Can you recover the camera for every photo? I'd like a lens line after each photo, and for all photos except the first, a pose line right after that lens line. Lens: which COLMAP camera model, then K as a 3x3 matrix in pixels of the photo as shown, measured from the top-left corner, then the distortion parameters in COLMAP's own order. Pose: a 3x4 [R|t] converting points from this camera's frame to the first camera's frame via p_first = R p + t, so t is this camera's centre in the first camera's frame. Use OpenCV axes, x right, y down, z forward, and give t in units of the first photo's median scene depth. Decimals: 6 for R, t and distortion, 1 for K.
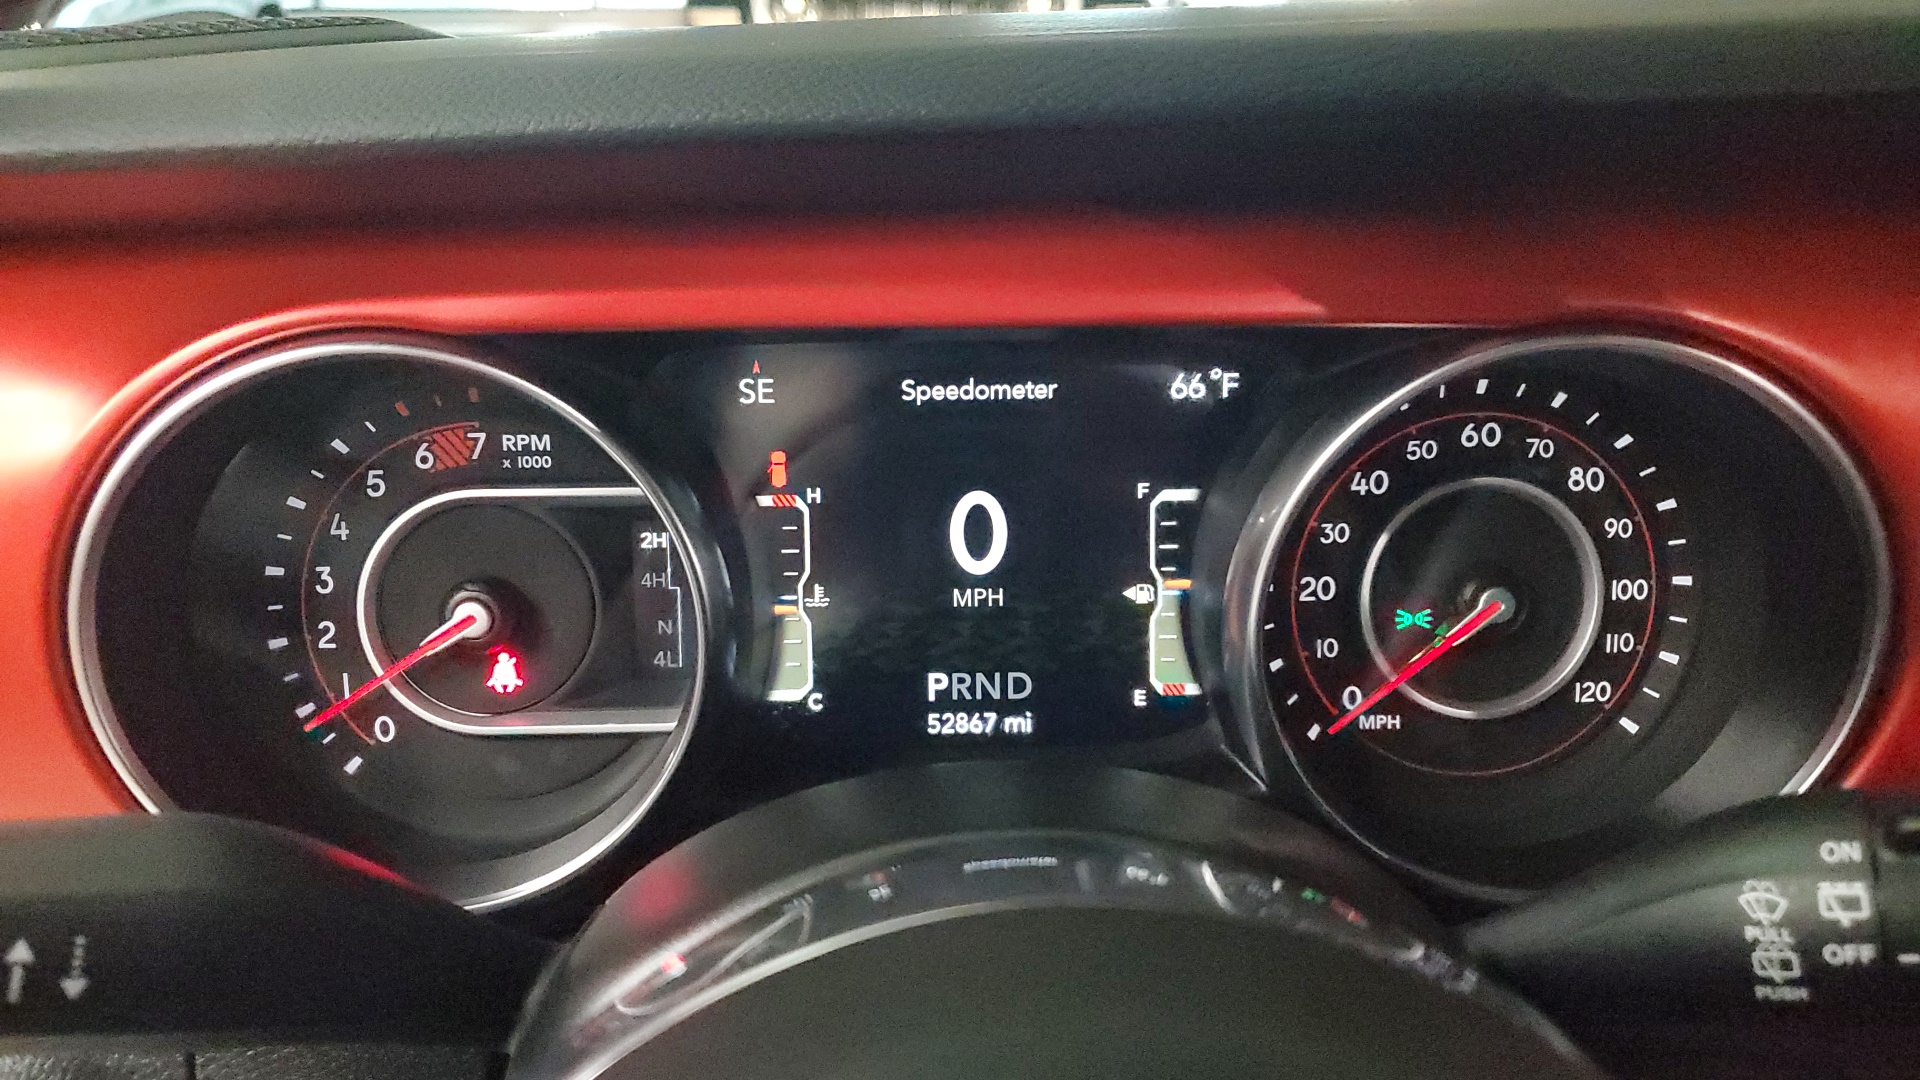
lens RADIAL K [[1530.9, 0, 933.0], [0, 1530.9, 604.4], [0, 0, 1]] dist [0.079977, -0.101888]
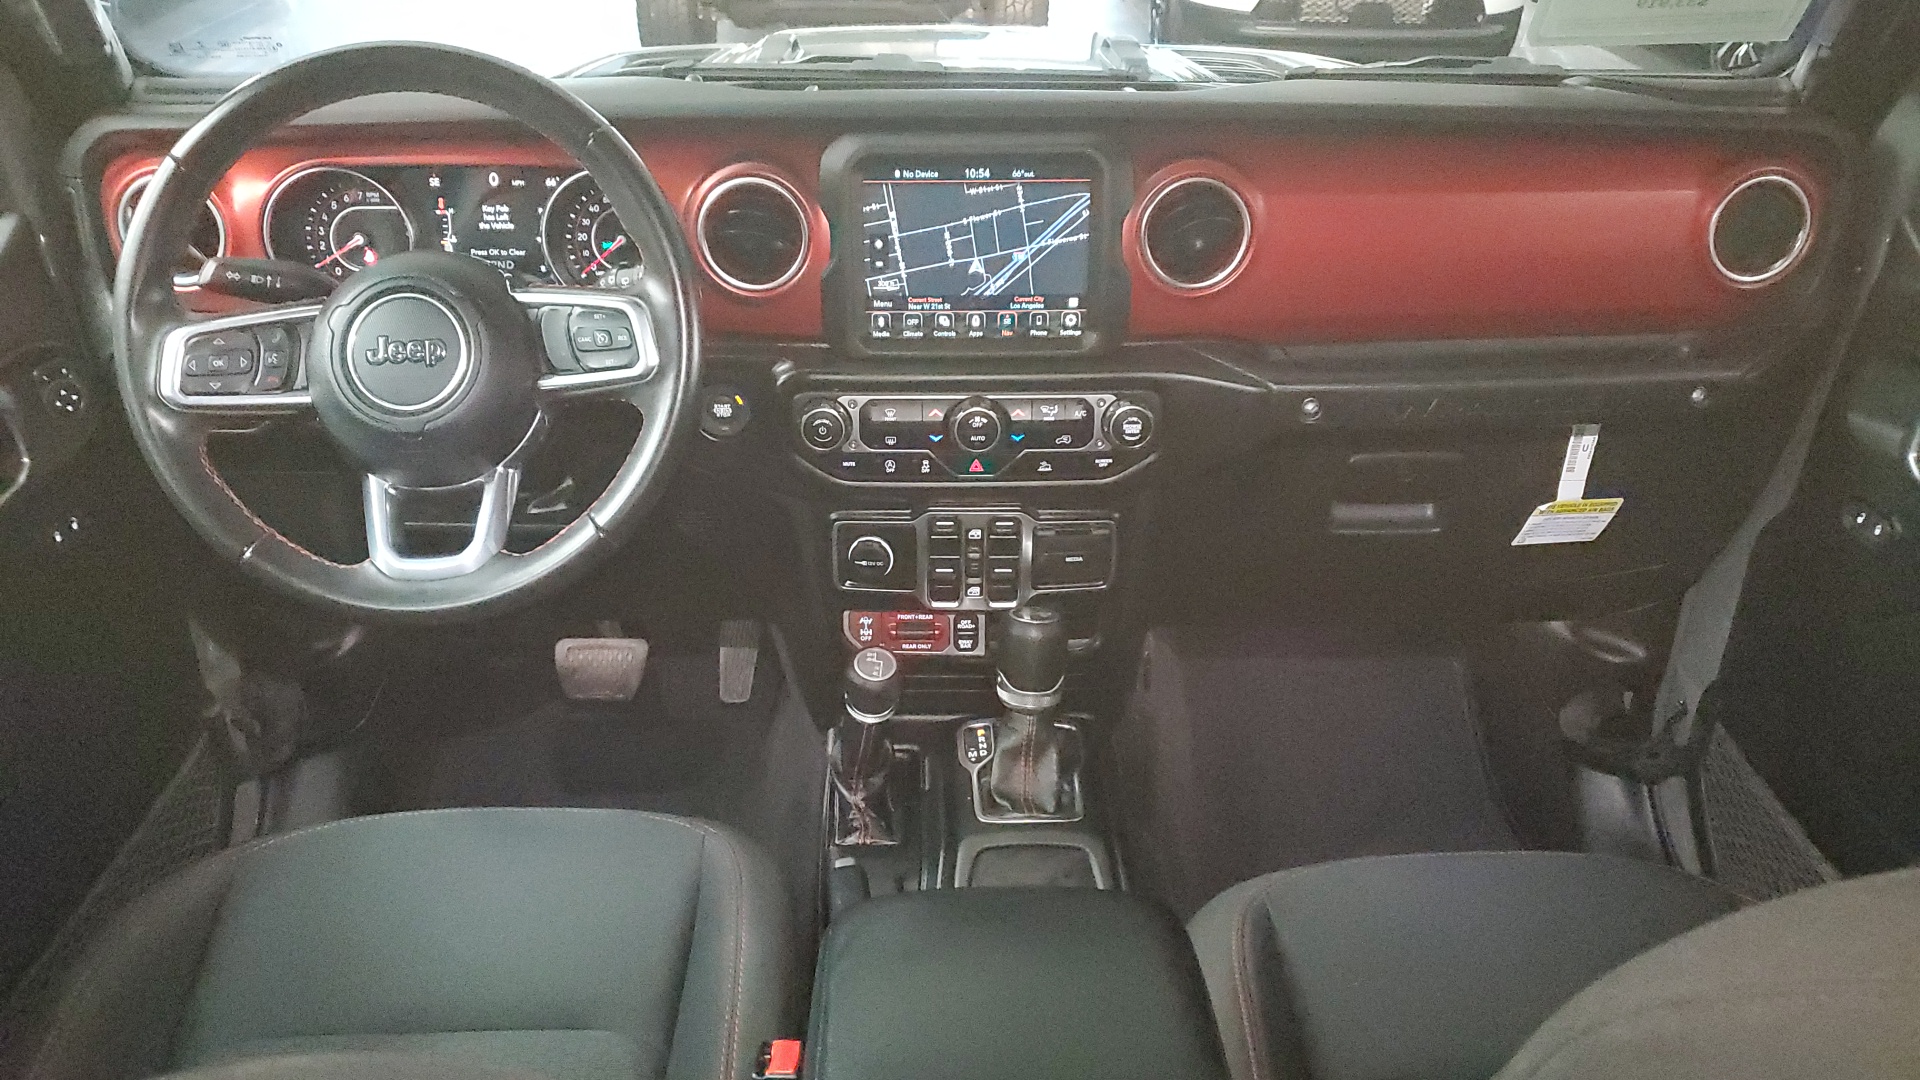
lens RADIAL K [[1530.9, 0, 939.7], [0, 1530.9, 581.0], [0, 0, 1]] dist [0.079977, -0.101888]
pose [[0.999948, 0.010158, -0.000605, 1.166301], [-0.010083, 0.997080, 0.075697, 0.550167], [0.001372, -0.075687, 0.997131, -2.934867]]
